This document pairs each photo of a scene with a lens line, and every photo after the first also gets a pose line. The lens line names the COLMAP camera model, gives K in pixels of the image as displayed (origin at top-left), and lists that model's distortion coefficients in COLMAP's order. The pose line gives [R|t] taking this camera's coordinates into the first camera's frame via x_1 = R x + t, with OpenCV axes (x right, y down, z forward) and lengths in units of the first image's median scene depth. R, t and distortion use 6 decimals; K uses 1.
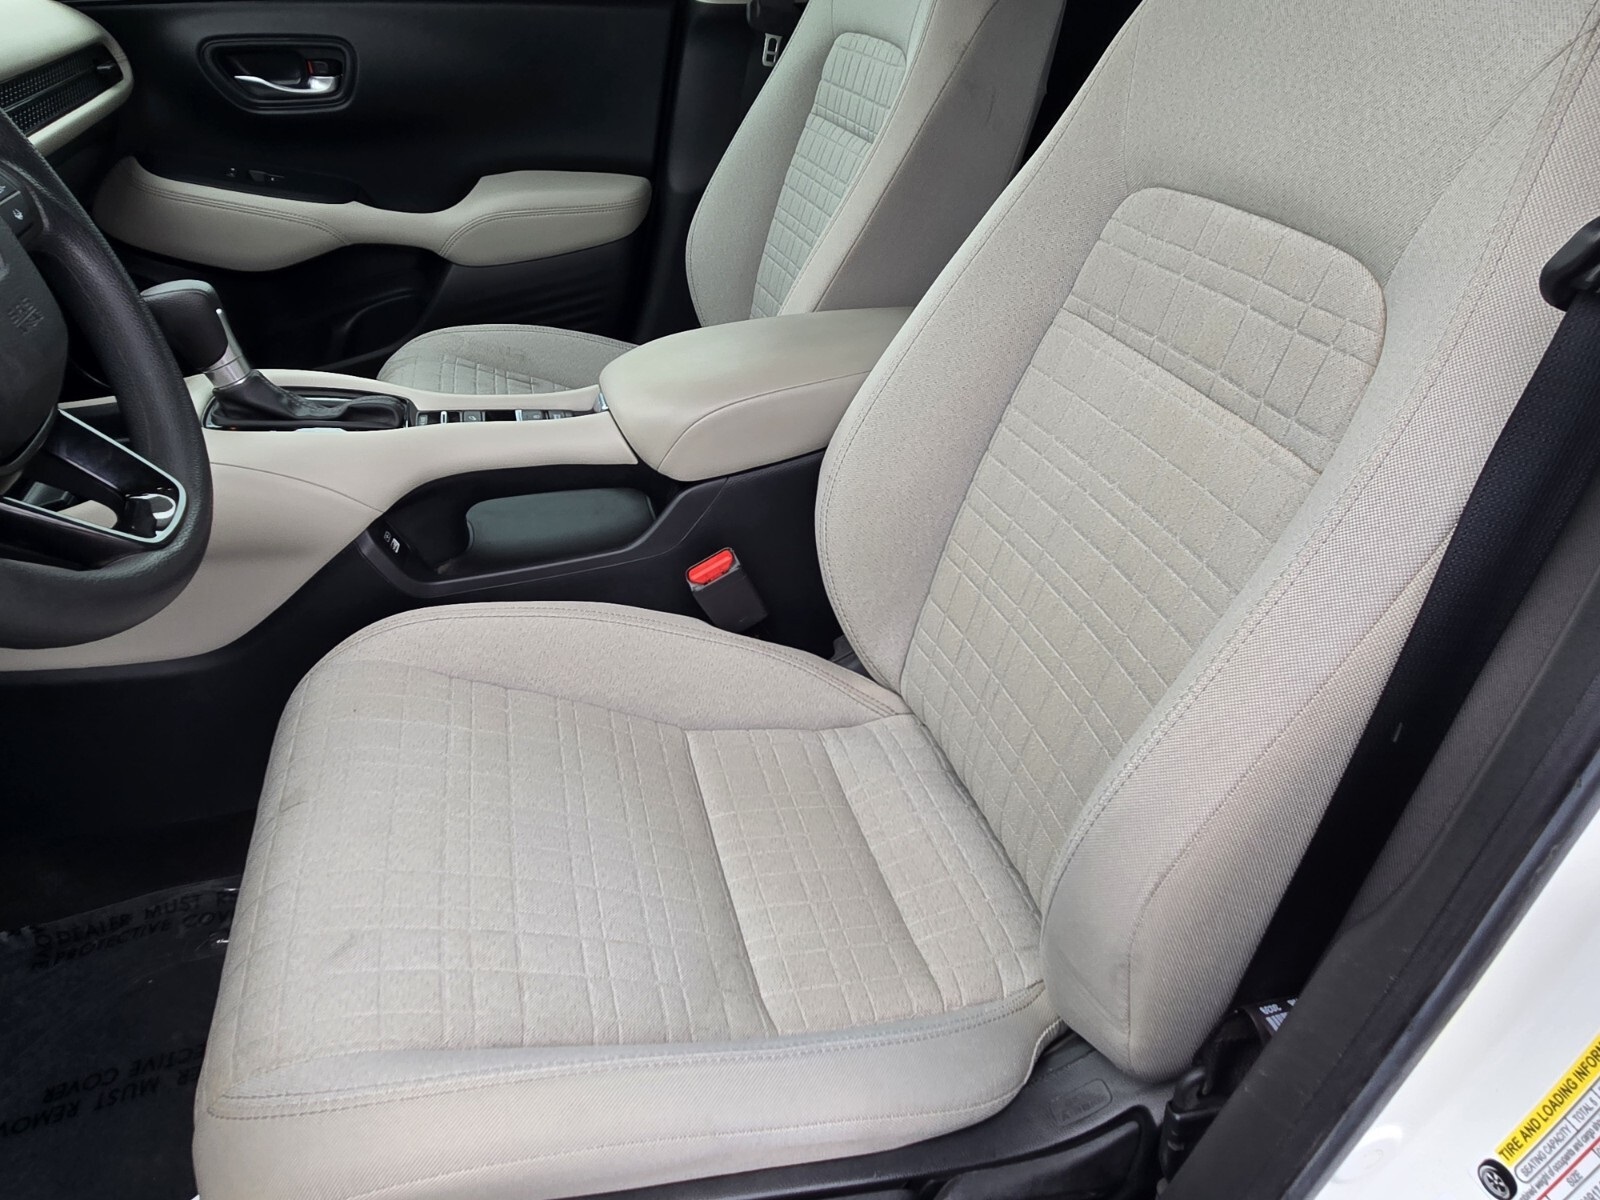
lens RADIAL K [[1058.1, 0, 804.5], [0, 1058.1, 593.5], [0, 0, 1]] dist [0.001175, 0.000663]
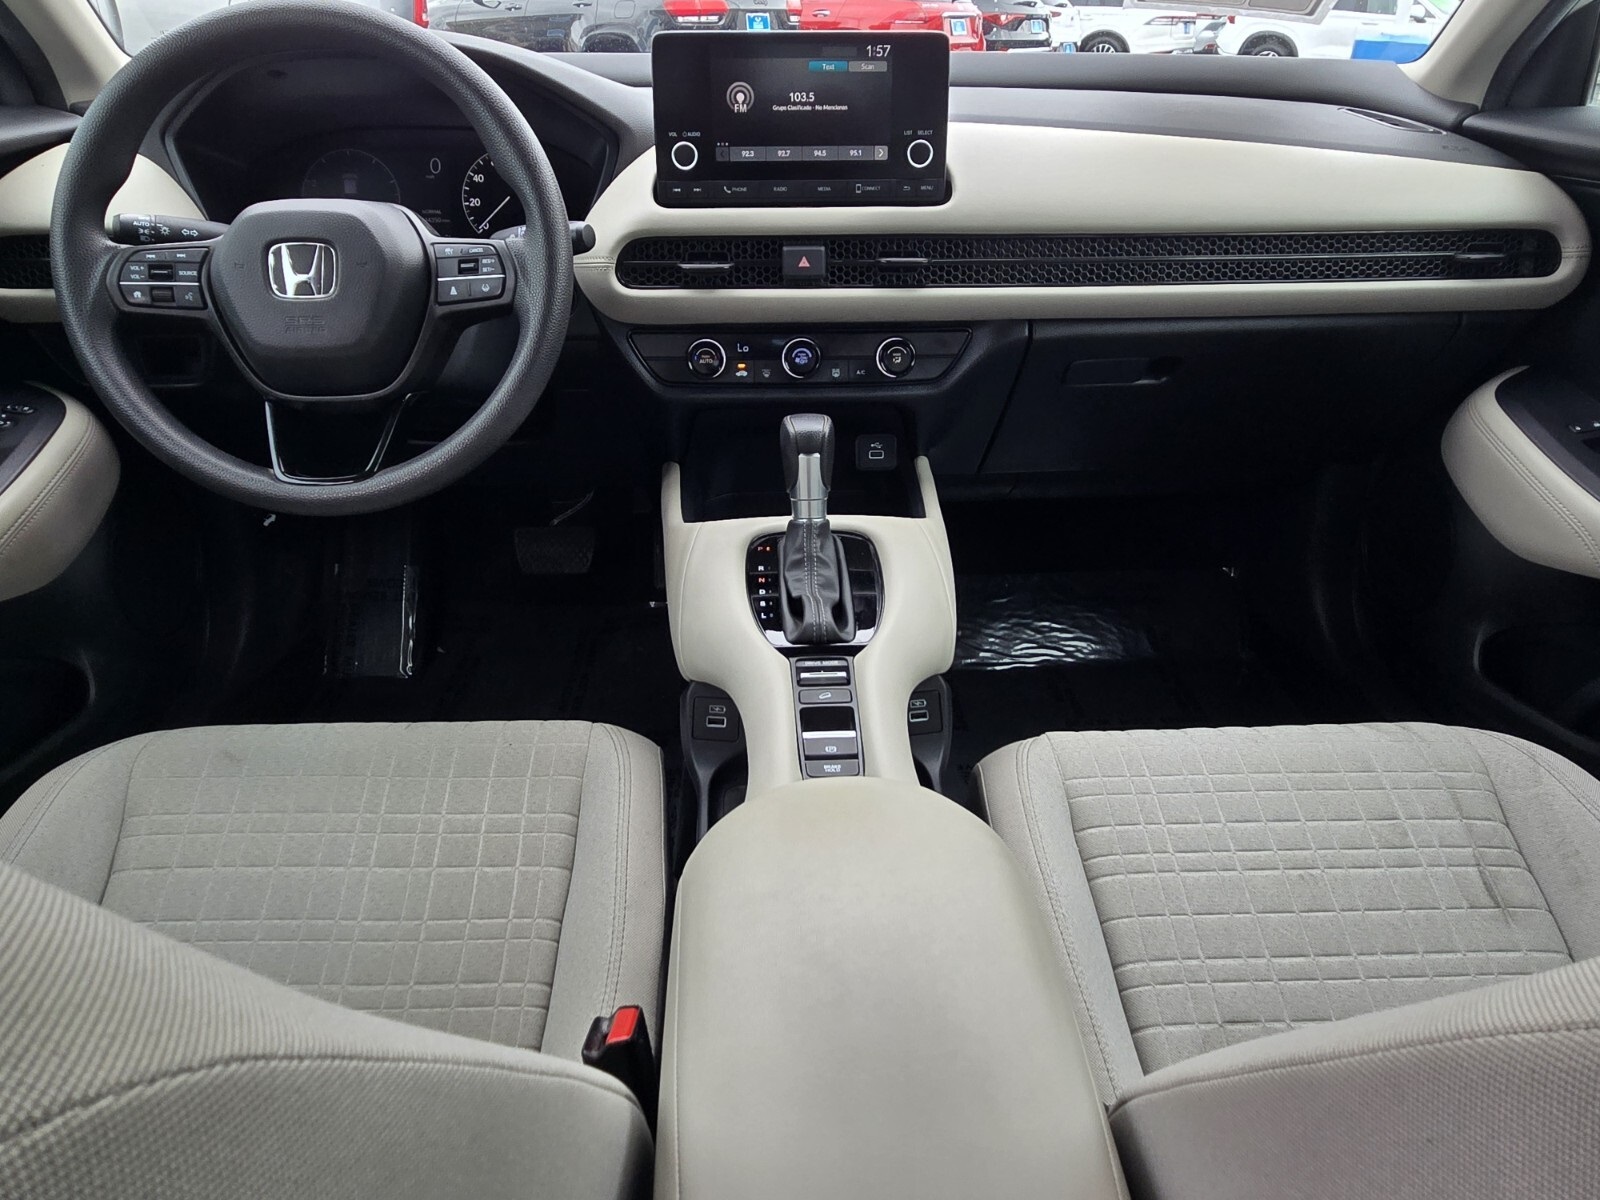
lens RADIAL K [[1058.1, 0, 799.4], [0, 1058.1, 588.4], [0, 0, 1]] dist [0.001175, 0.000663]
pose [[-0.236117, 0.451401, -0.860515, 0.366395], [-0.521786, 0.688158, 0.504161, -0.668475], [0.819749, 0.568046, 0.073049, 0.969639]]
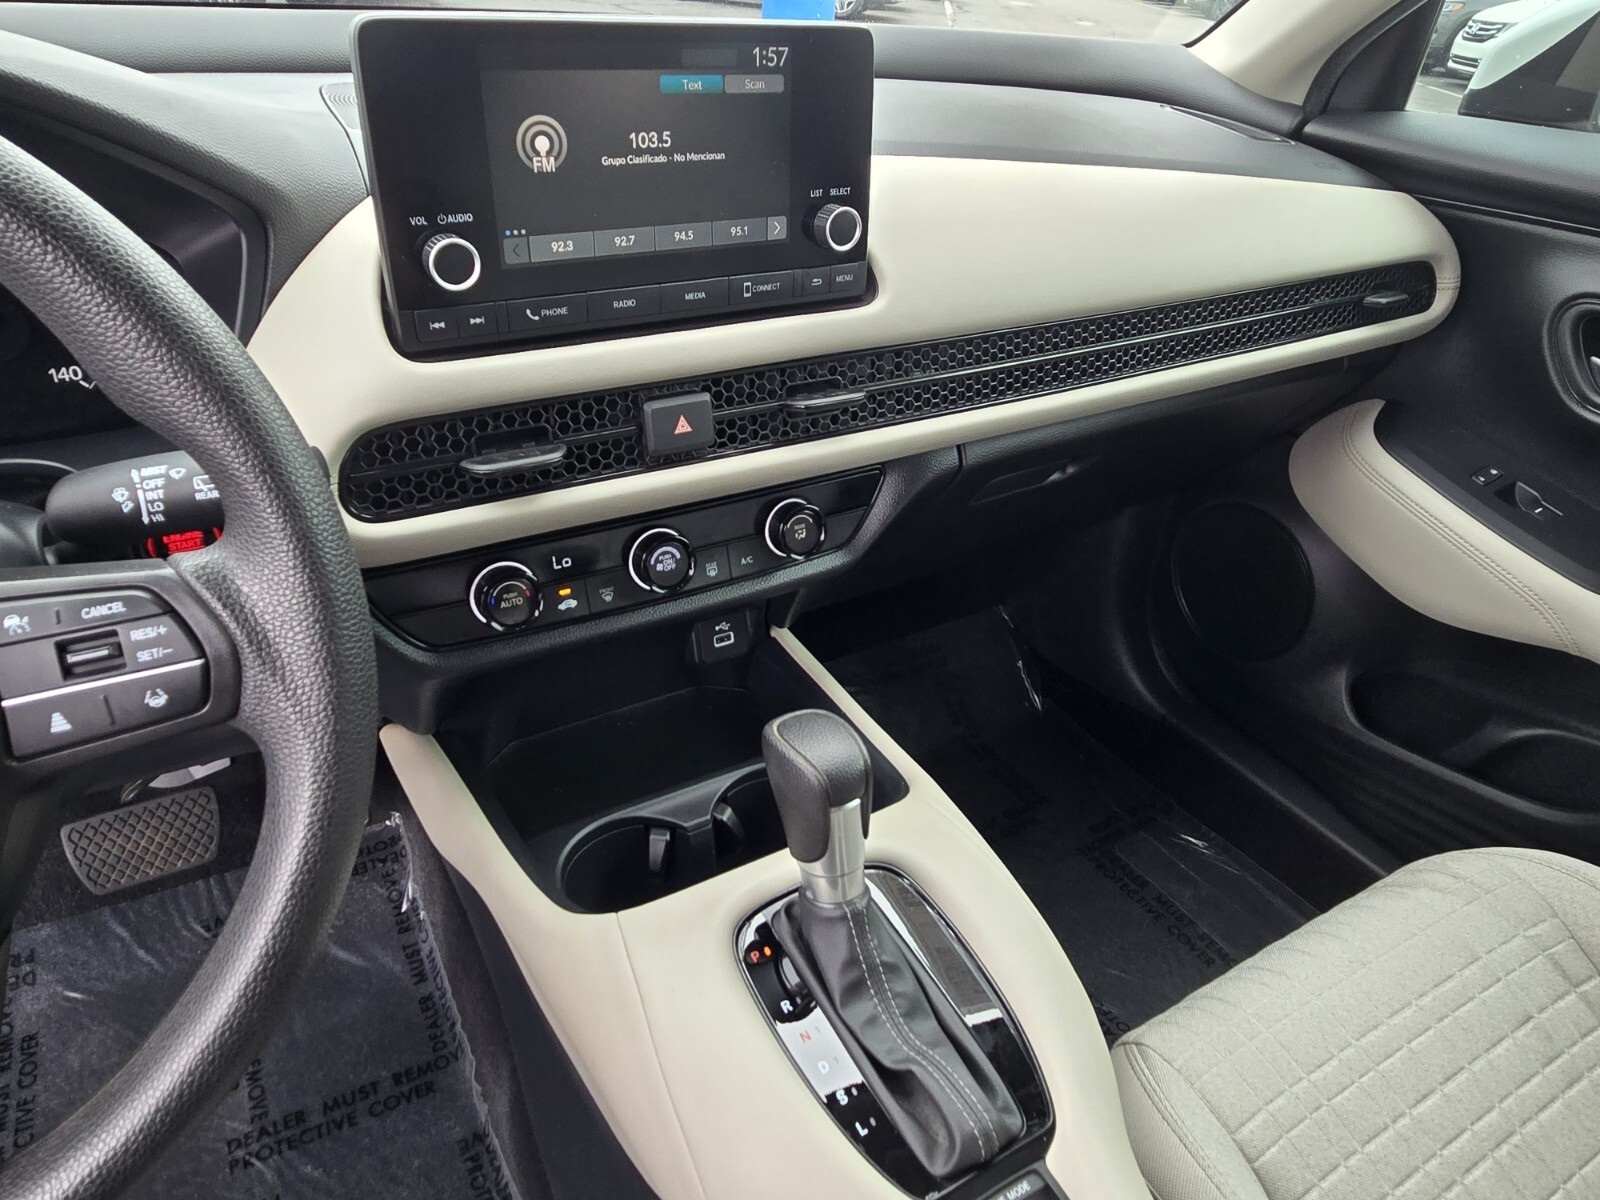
lens RADIAL K [[1058.1, 0, 798.5], [0, 1058.1, 590.6], [0, 0, 1]] dist [0.001175, 0.000663]
pose [[0.258716, 0.511954, -0.819127, -0.147301], [-0.560708, 0.770103, 0.304217, -0.504761], [0.786558, 0.380585, 0.486294, 0.642848]]
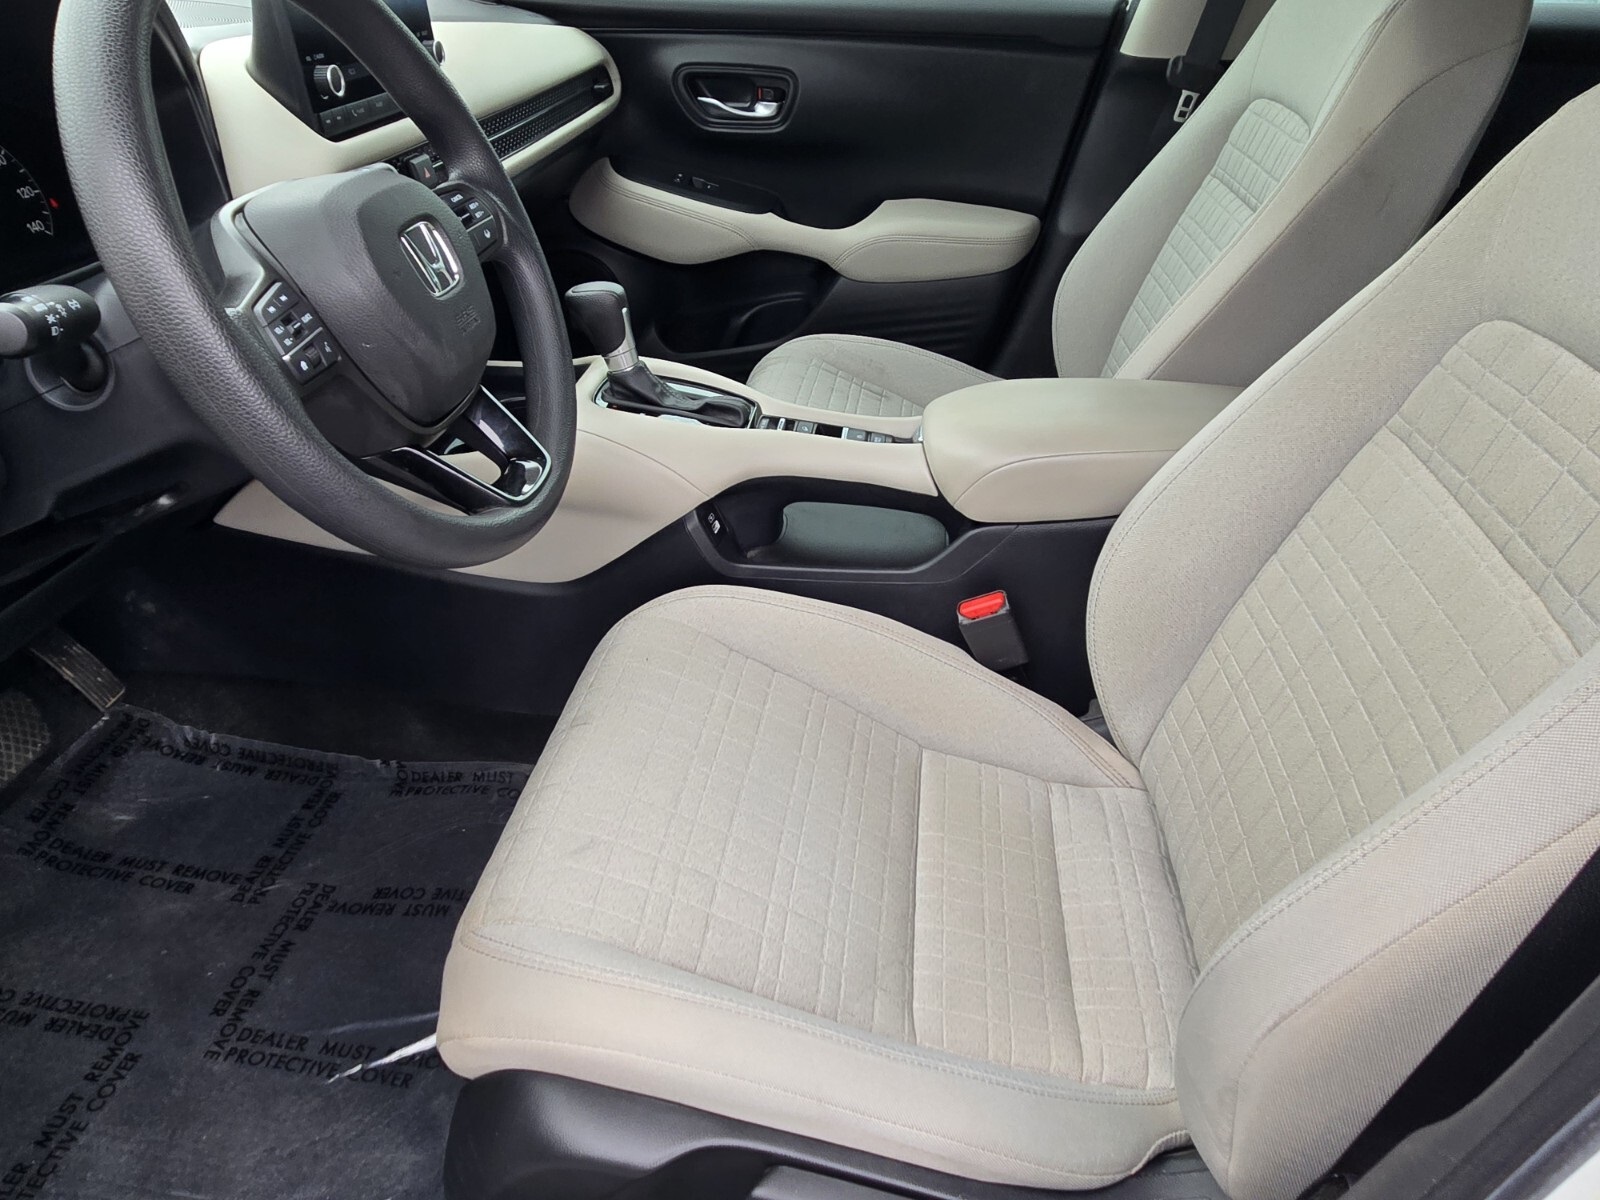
lens RADIAL K [[1058.1, 0, 804.0], [0, 1058.1, 591.1], [0, 0, 1]] dist [0.001175, 0.000663]
pose [[0.923728, 0.217518, -0.315298, 0.086047], [-0.219184, 0.975203, 0.030630, -0.034735], [0.314142, 0.040815, 0.948498, -0.067688]]
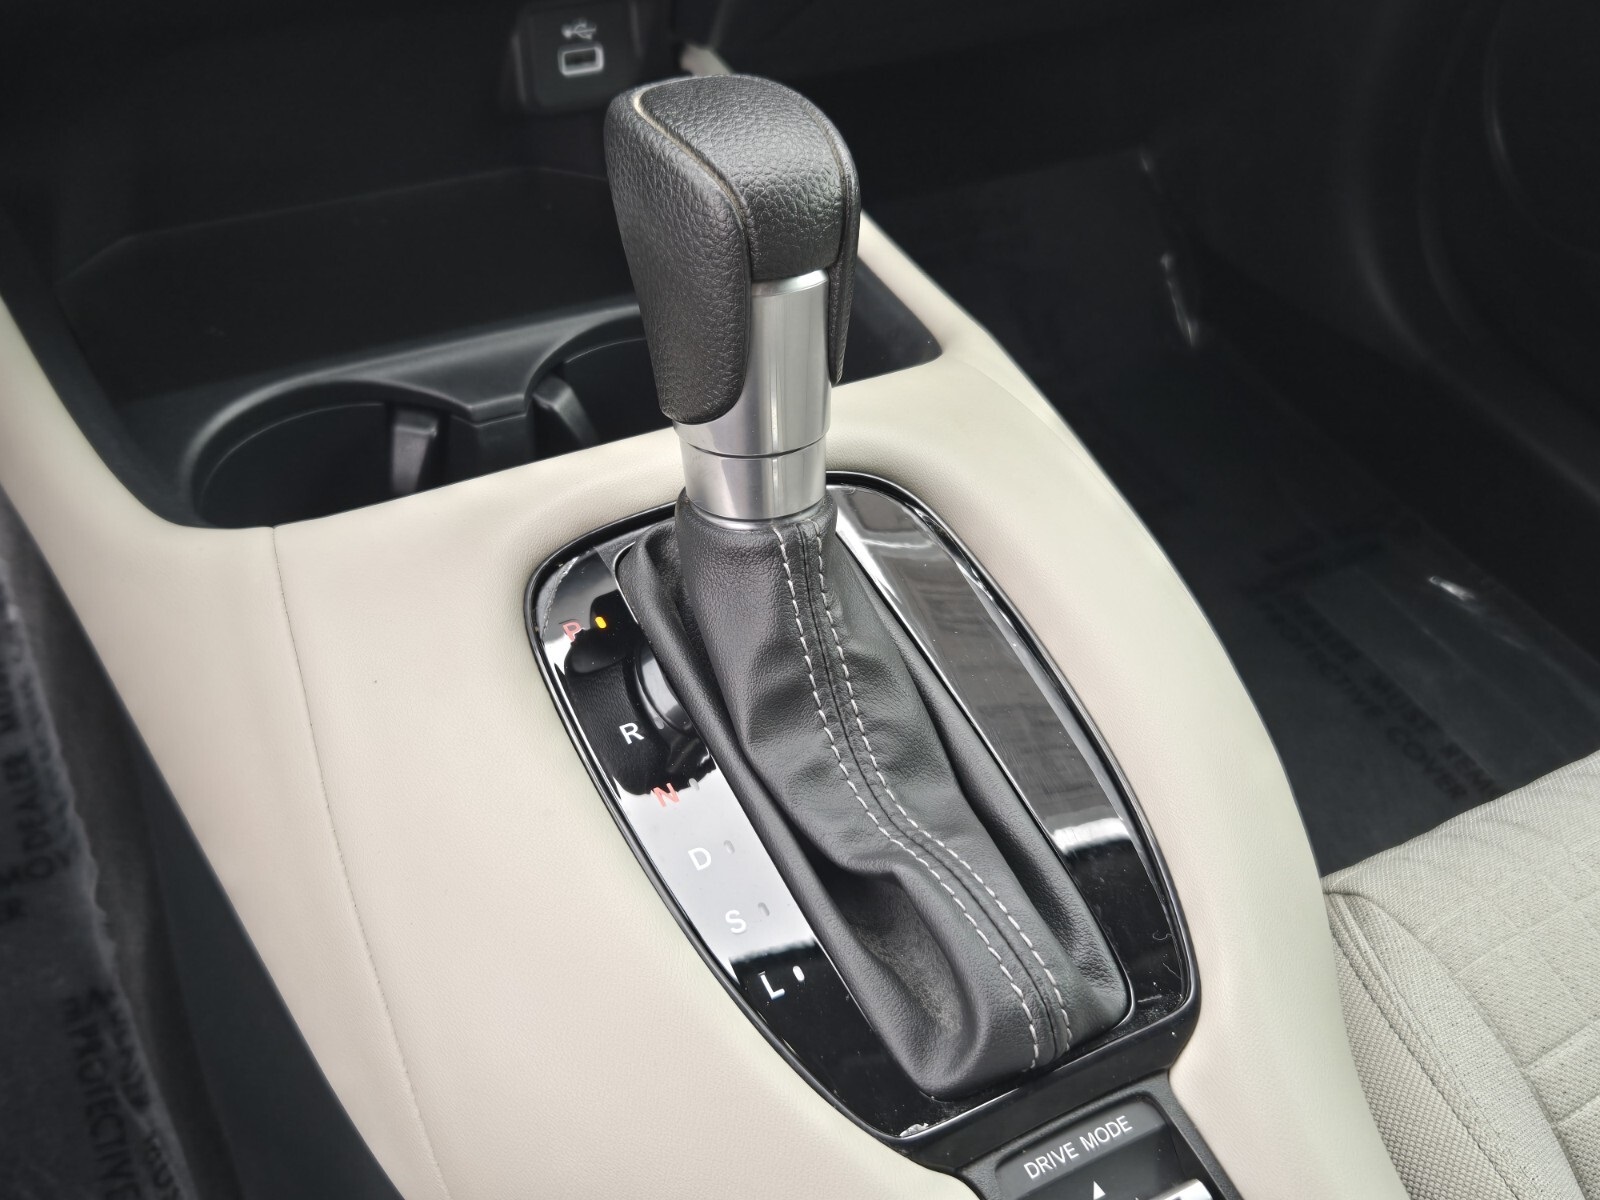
lens RADIAL K [[1726.8, 0, 779.1], [0, 1726.8, 609.2], [0, 0, 1]] dist [0.034494, 0.000000]
pose [[0.222806, 0.694194, -0.684436, -0.226273], [-0.610489, 0.646728, 0.457215, -0.388670], [0.760040, 0.315971, 0.567893, 0.779801]]
